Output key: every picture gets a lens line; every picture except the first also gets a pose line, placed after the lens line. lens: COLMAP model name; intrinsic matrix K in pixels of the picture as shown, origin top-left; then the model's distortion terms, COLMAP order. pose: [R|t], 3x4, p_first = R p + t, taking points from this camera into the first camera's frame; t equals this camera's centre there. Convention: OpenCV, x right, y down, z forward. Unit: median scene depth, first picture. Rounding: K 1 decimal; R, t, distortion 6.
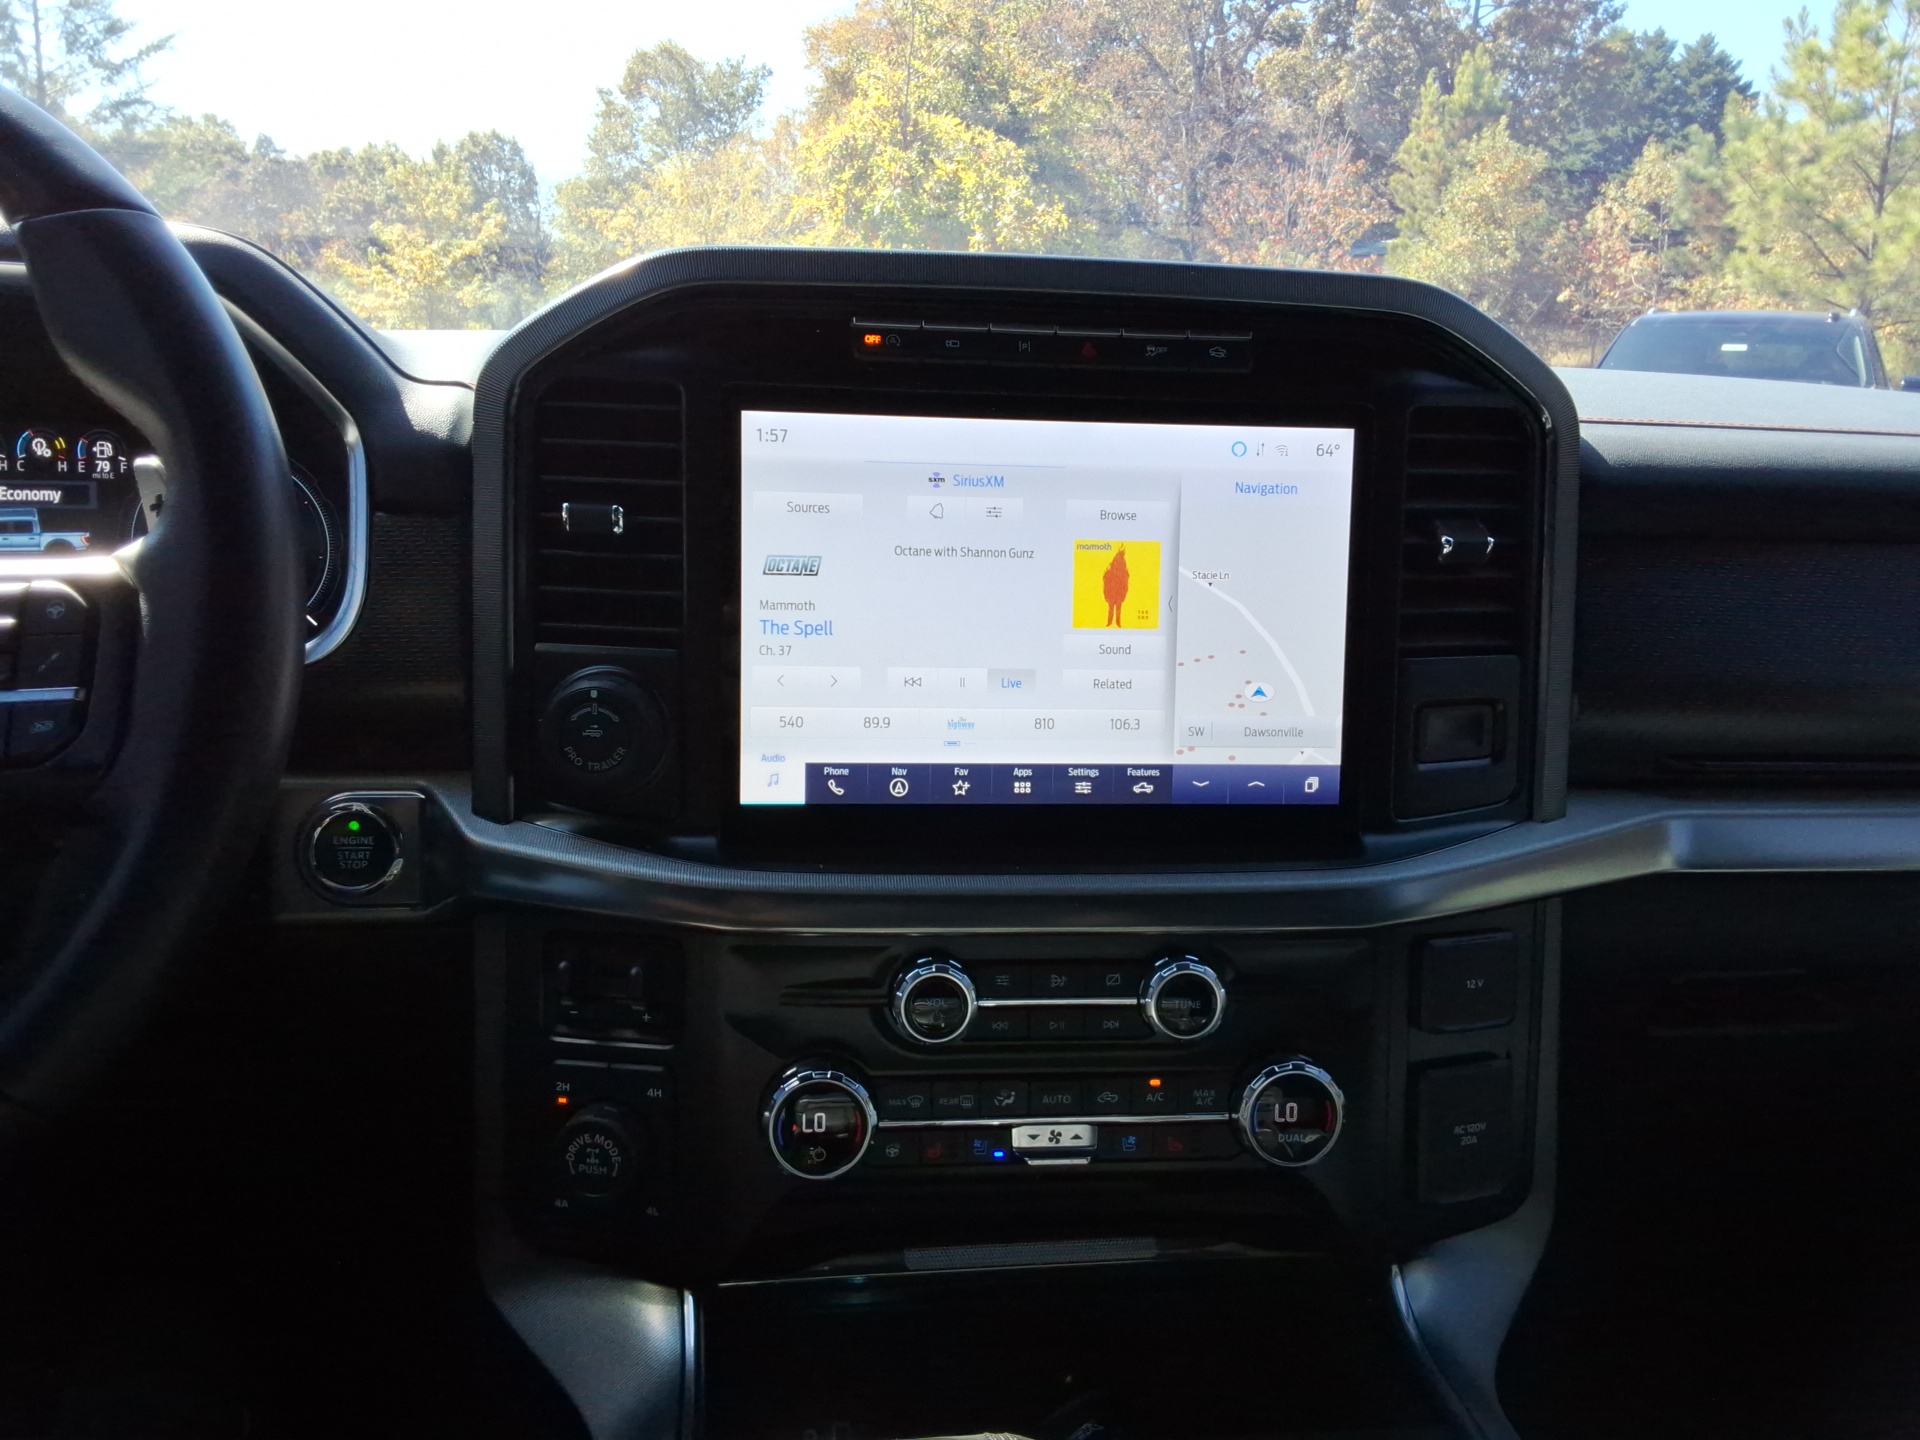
lens RADIAL K [[1524.3, 0, 990.4], [0, 1524.3, 701.8], [0, 0, 1]] dist [0.072317, -0.113244]
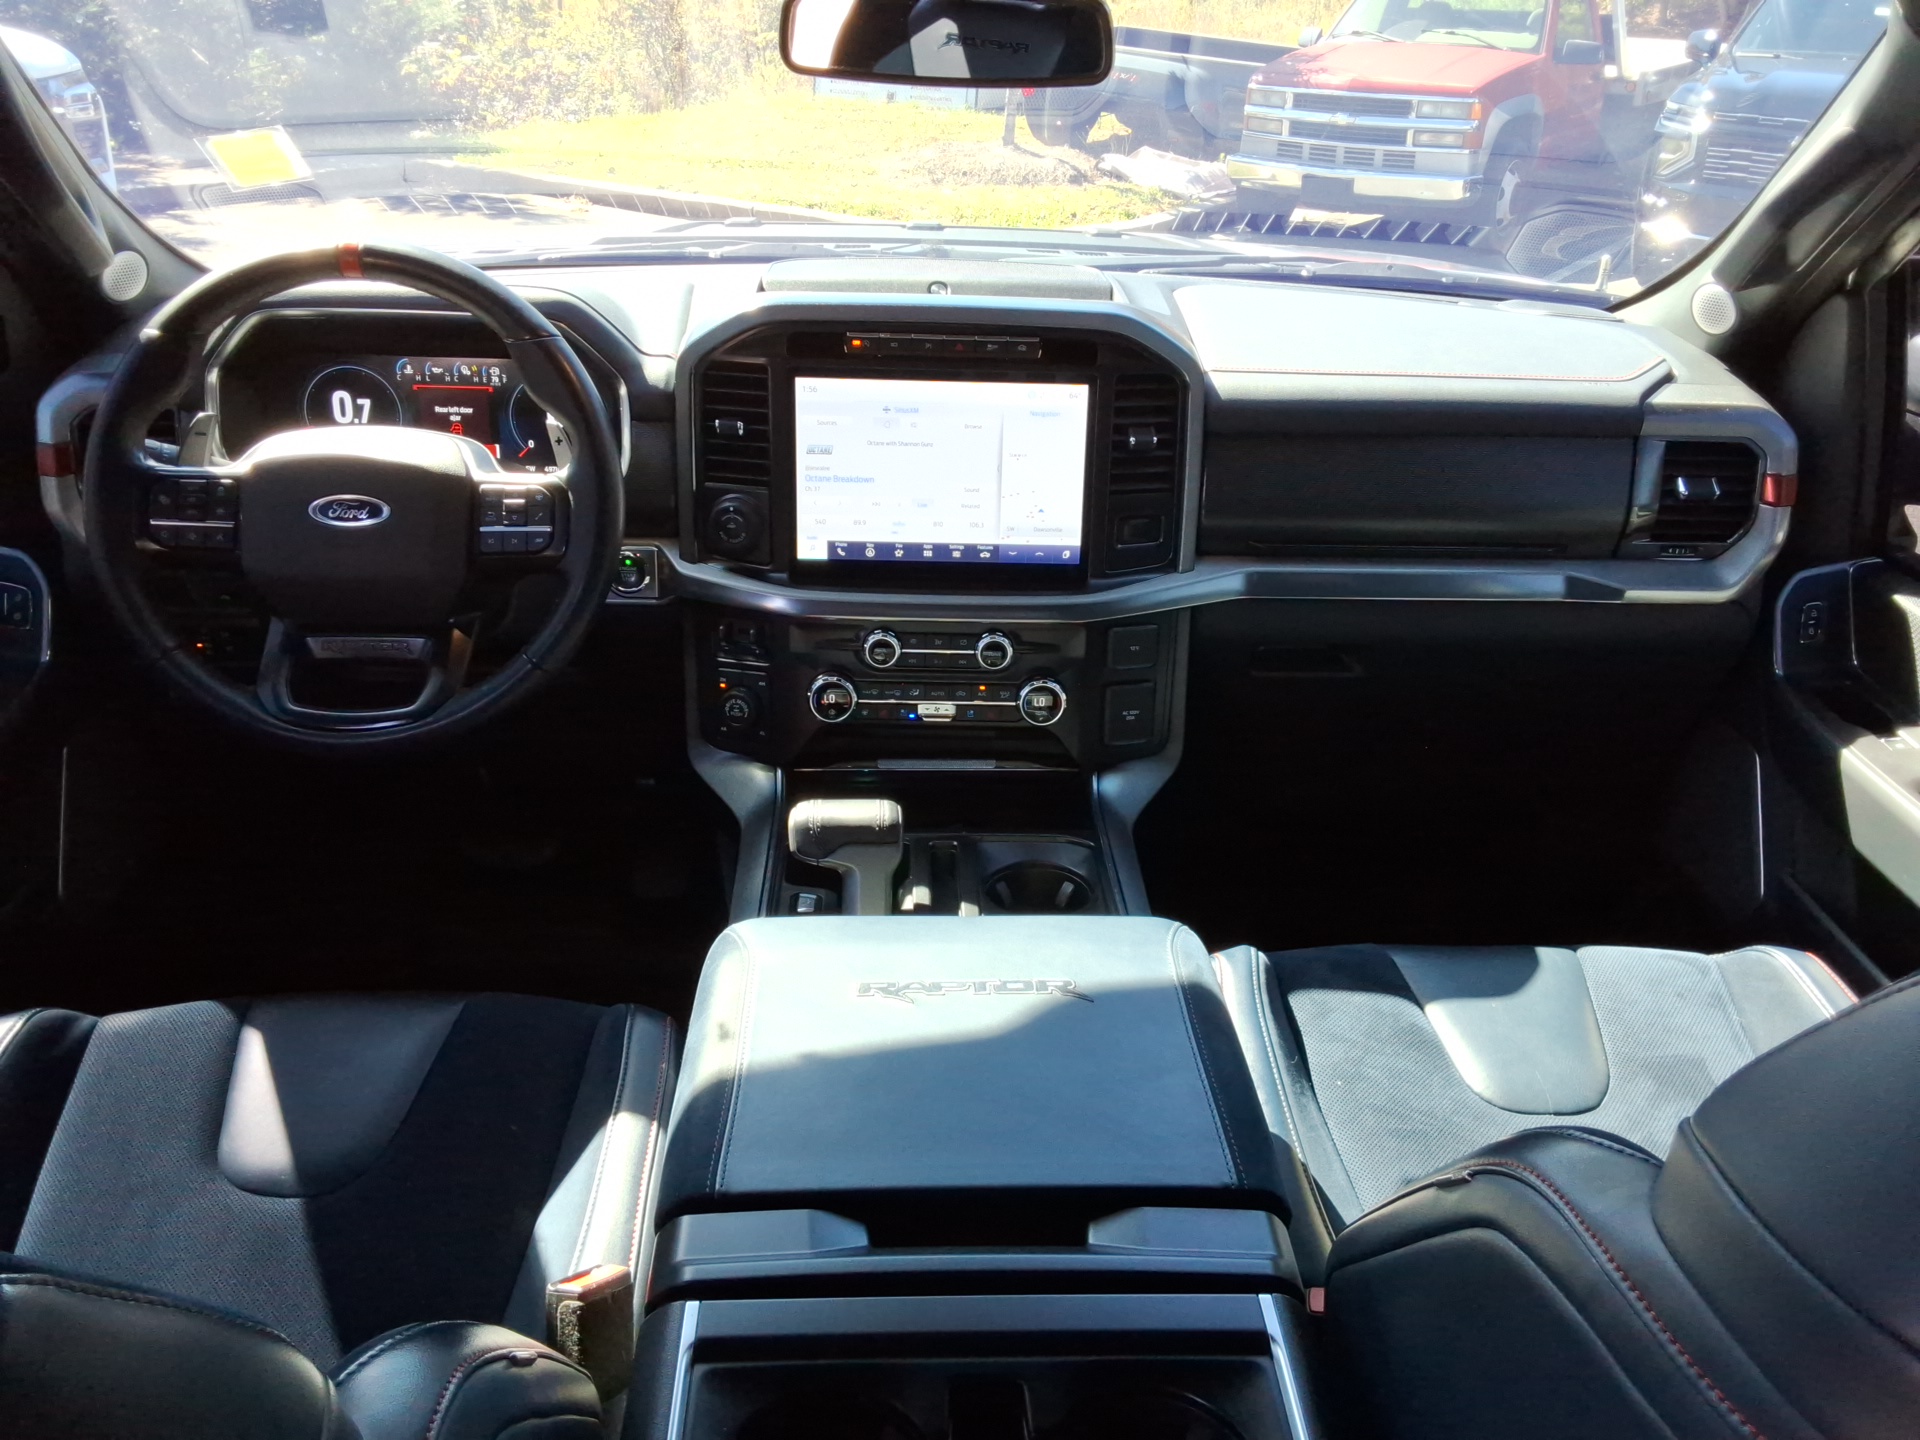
lens RADIAL K [[1433.9, 0, 965.3], [0, 1433.9, 722.3], [0, 0, 1]] dist [0.039384, -0.030691]
pose [[0.996491, 0.038600, -0.074273, 0.233486], [-0.018830, 0.967957, 0.250410, -0.221196], [0.081559, -0.248133, 0.965287, -1.010089]]
